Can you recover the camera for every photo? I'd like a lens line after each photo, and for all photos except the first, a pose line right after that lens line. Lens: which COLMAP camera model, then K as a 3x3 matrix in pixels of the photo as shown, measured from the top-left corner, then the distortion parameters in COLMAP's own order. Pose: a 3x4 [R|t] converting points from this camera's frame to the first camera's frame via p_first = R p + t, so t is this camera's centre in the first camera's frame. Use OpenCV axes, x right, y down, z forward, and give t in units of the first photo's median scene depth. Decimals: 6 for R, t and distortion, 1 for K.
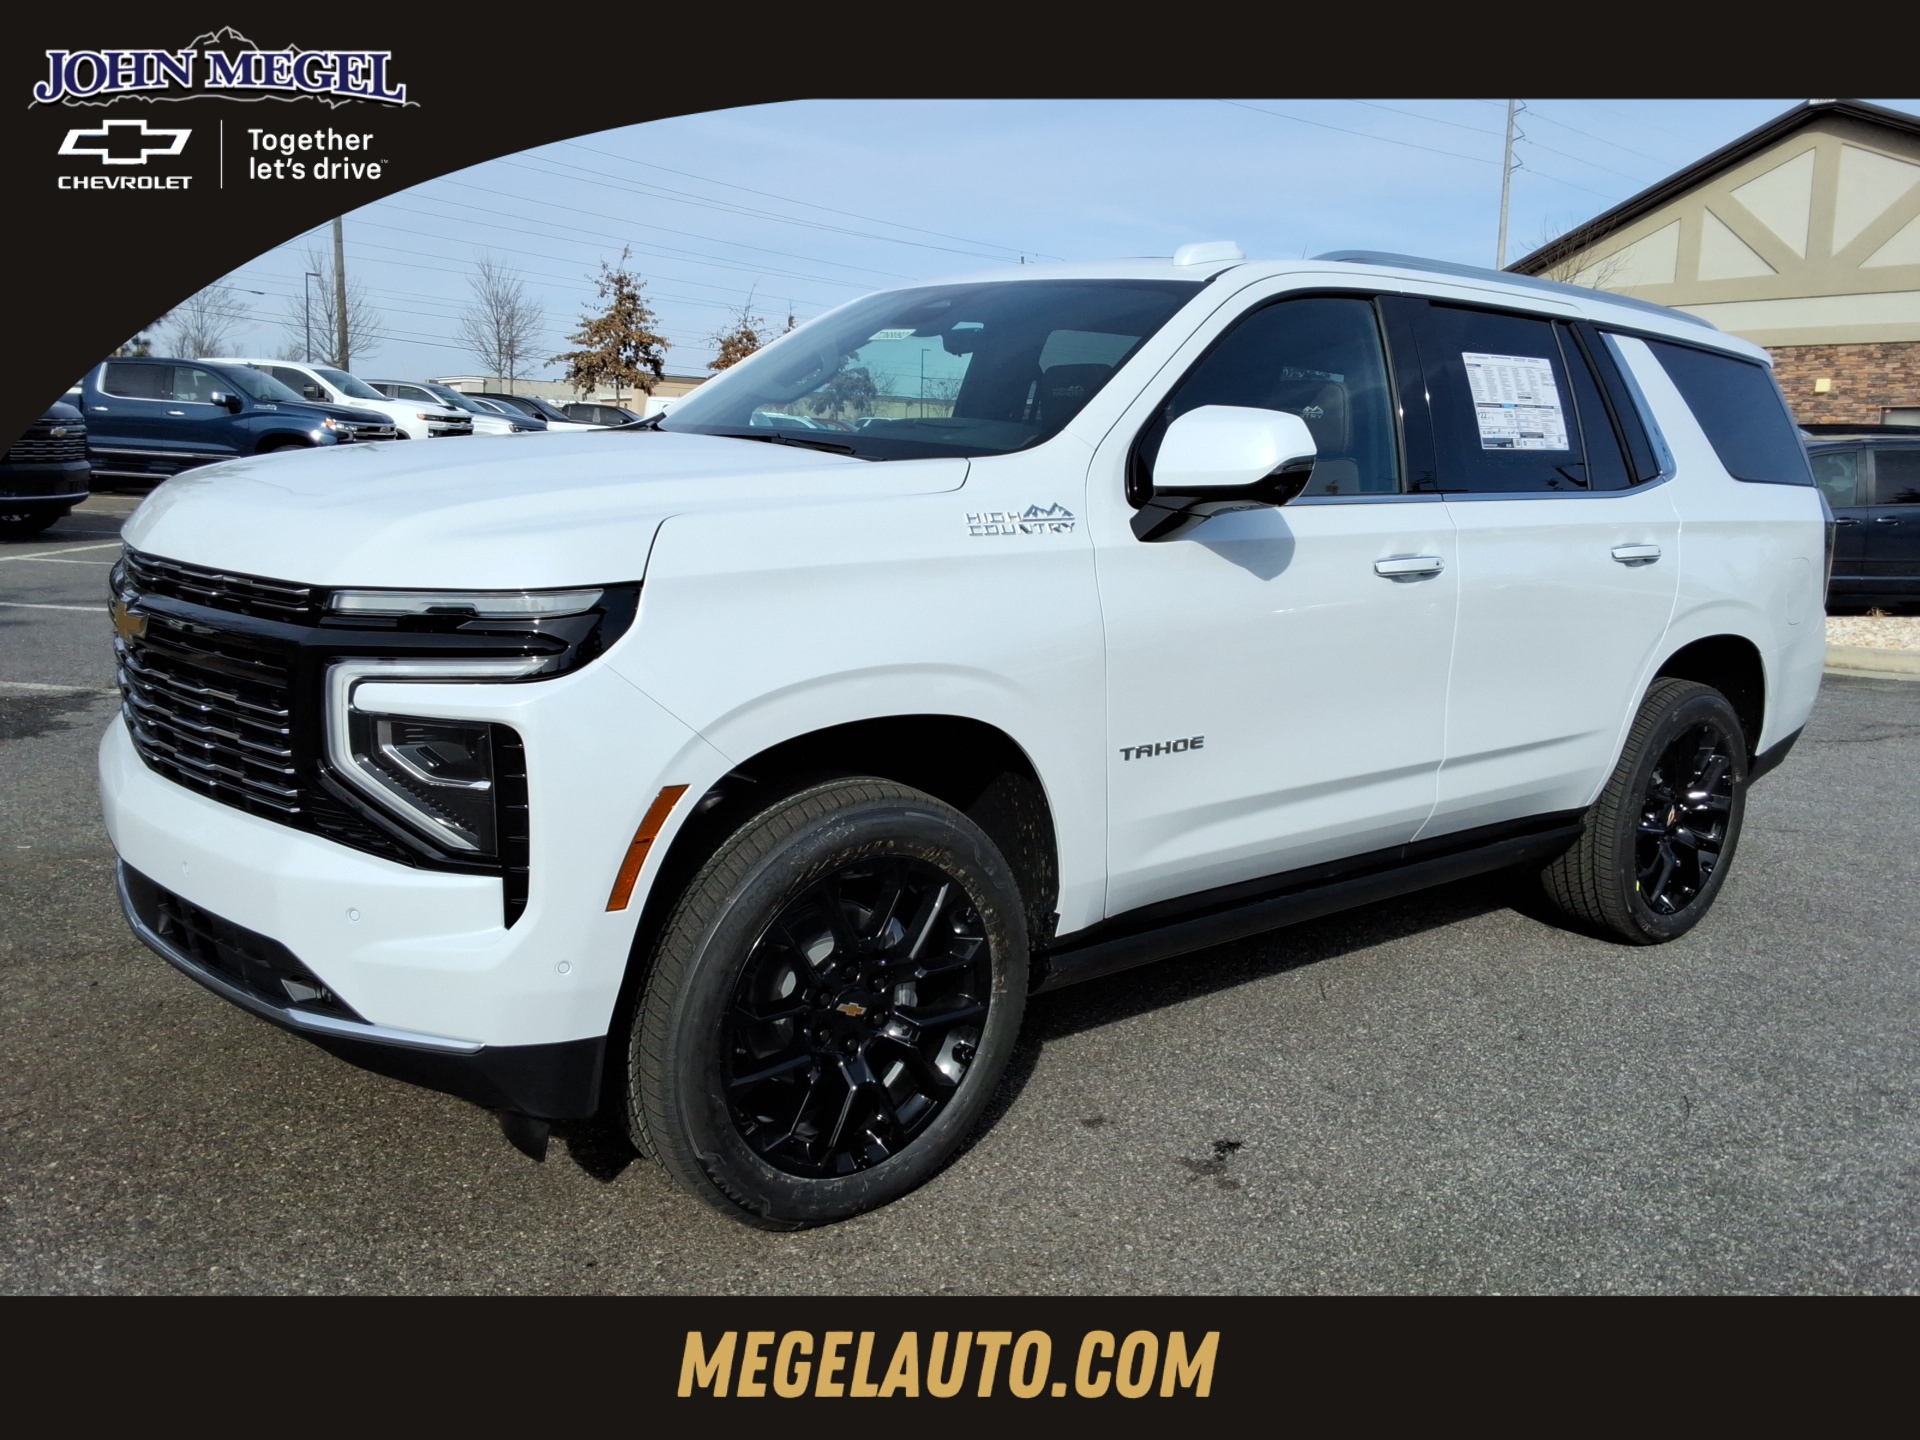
lens RADIAL K [[1545.9, 0, 980.4], [0, 1545.9, 714.2], [0, 0, 1]] dist [0.097339, -0.151151]
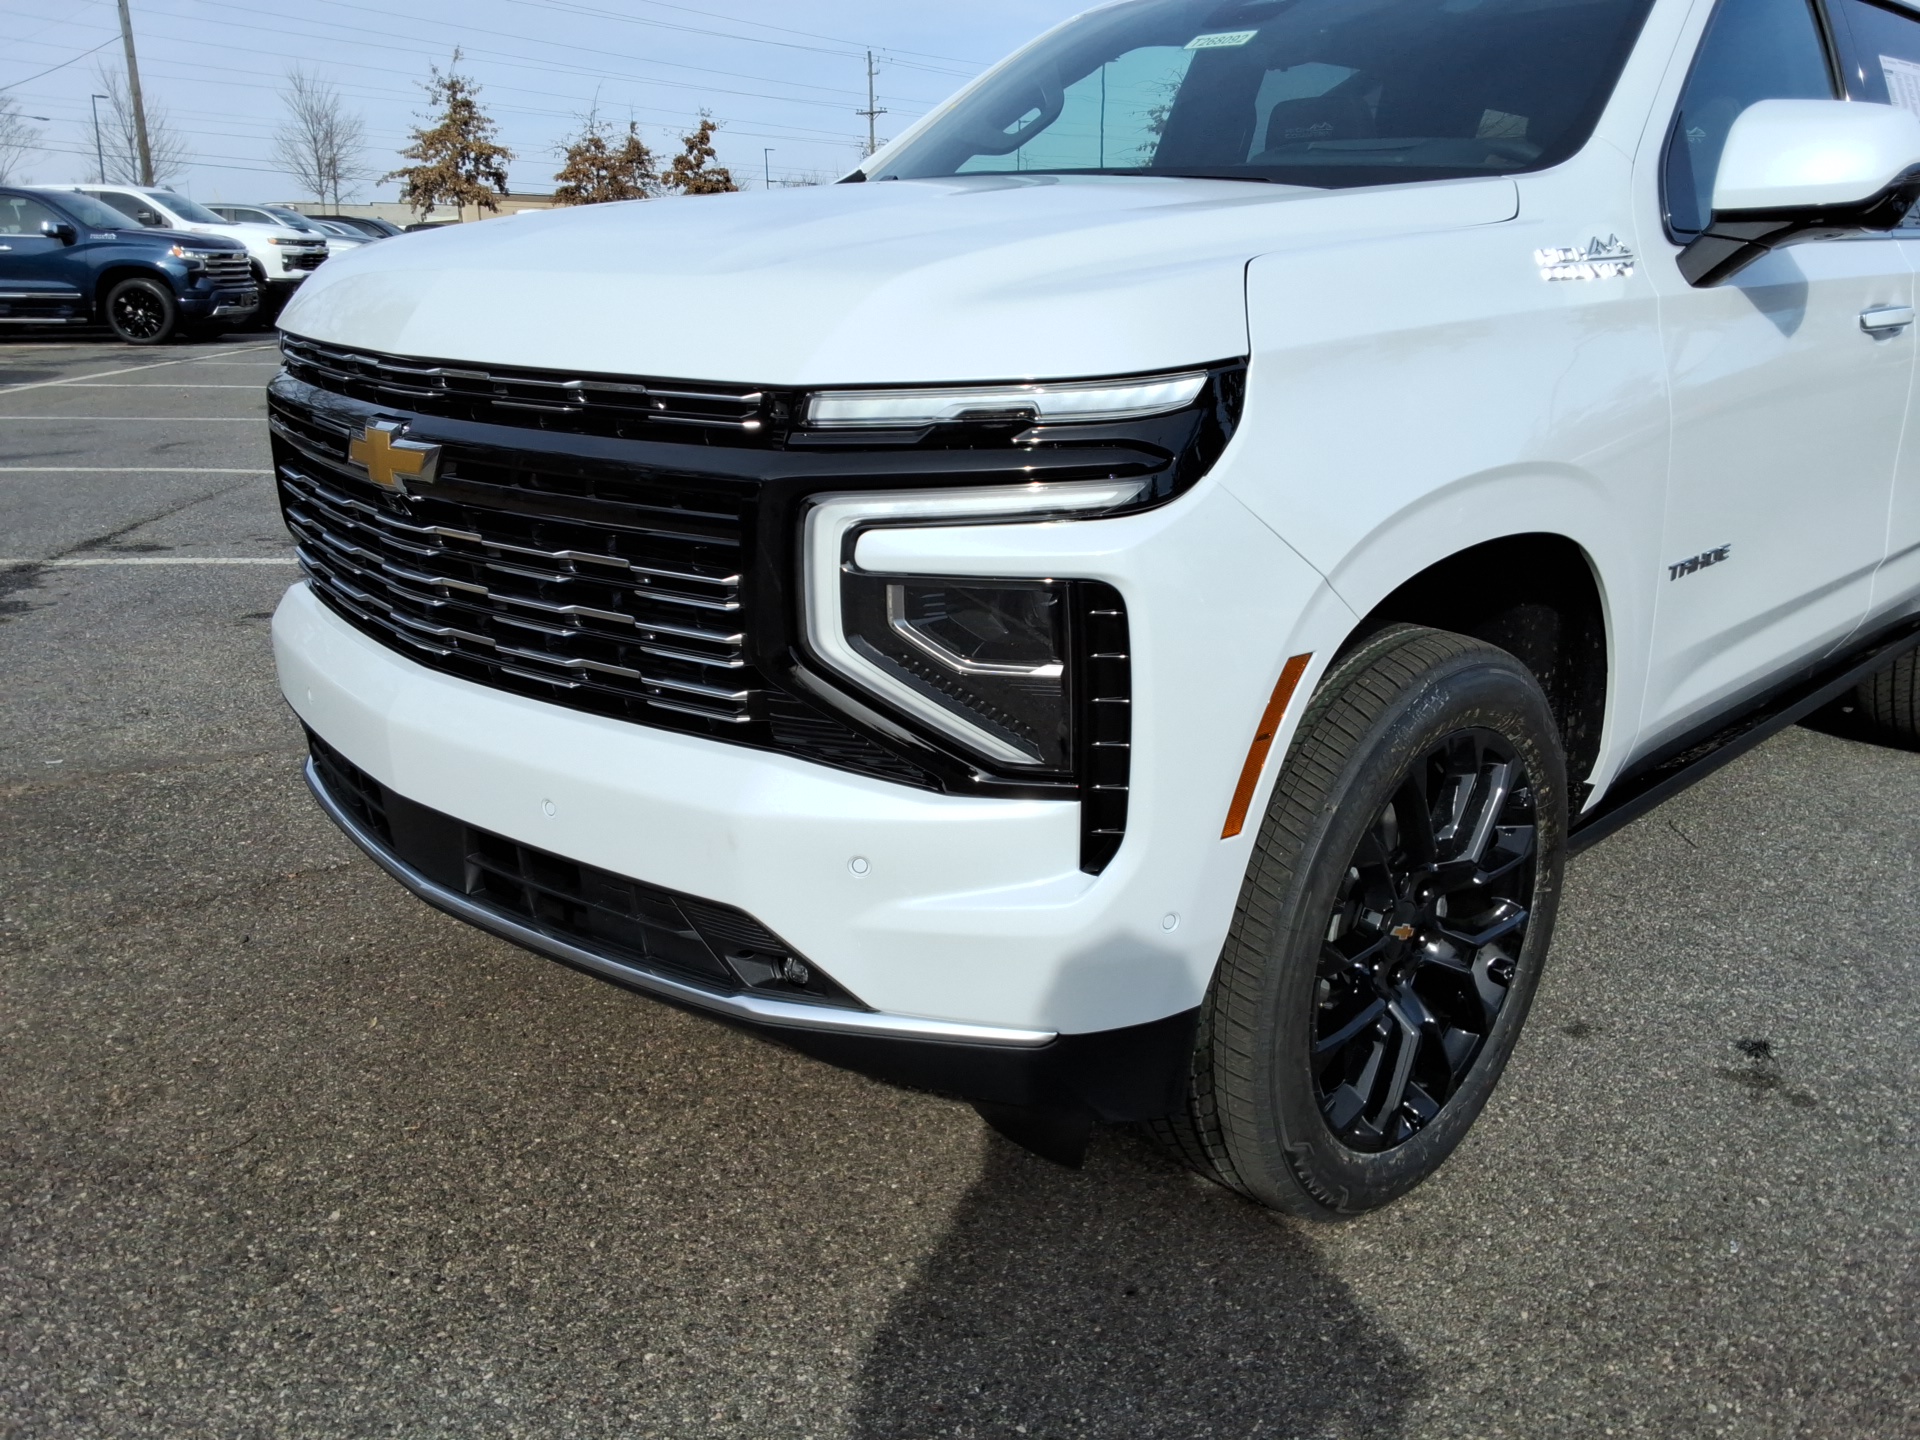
lens RADIAL K [[1545.9, 0, 972.5], [0, 1545.9, 712.9], [0, 0, 1]] dist [0.097339, -0.151151]
pose [[0.994963, -0.061431, 0.079210, -0.347205], [0.052158, 0.992082, 0.114249, -0.013360], [-0.085601, -0.109542, 0.990289, 0.278725]]
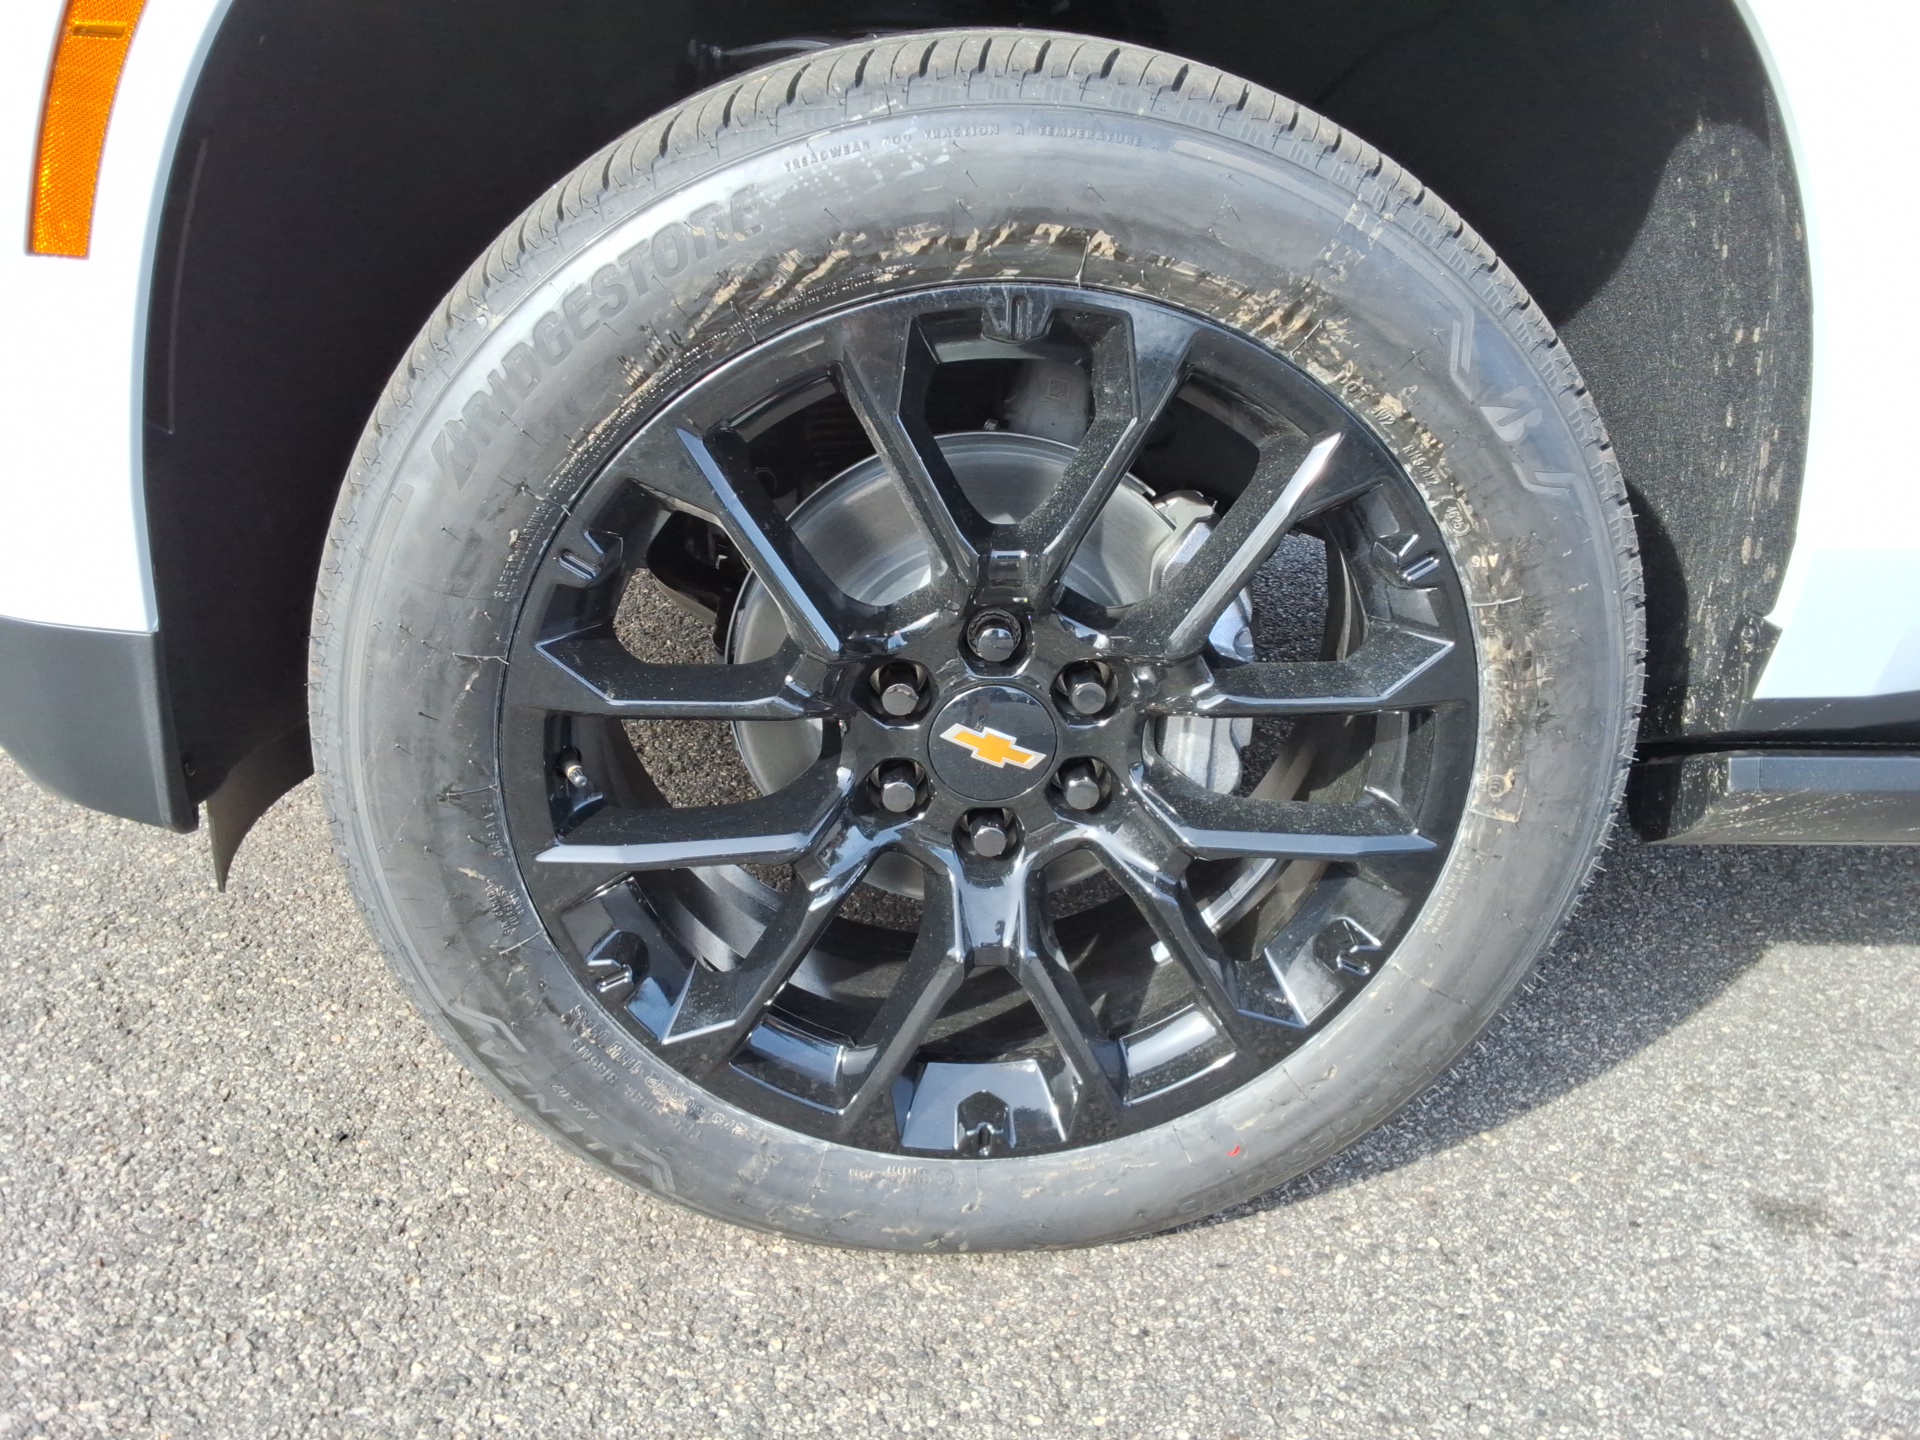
lens RADIAL K [[1545.9, 0, 955.9], [0, 1545.9, 706.4], [0, 0, 1]] dist [0.097339, -0.151151]
pose [[0.811873, 0.242050, -0.531295, 0.095434], [-0.125375, 0.961061, 0.246259, 0.095928], [0.570214, -0.133320, 0.810606, 0.713704]]
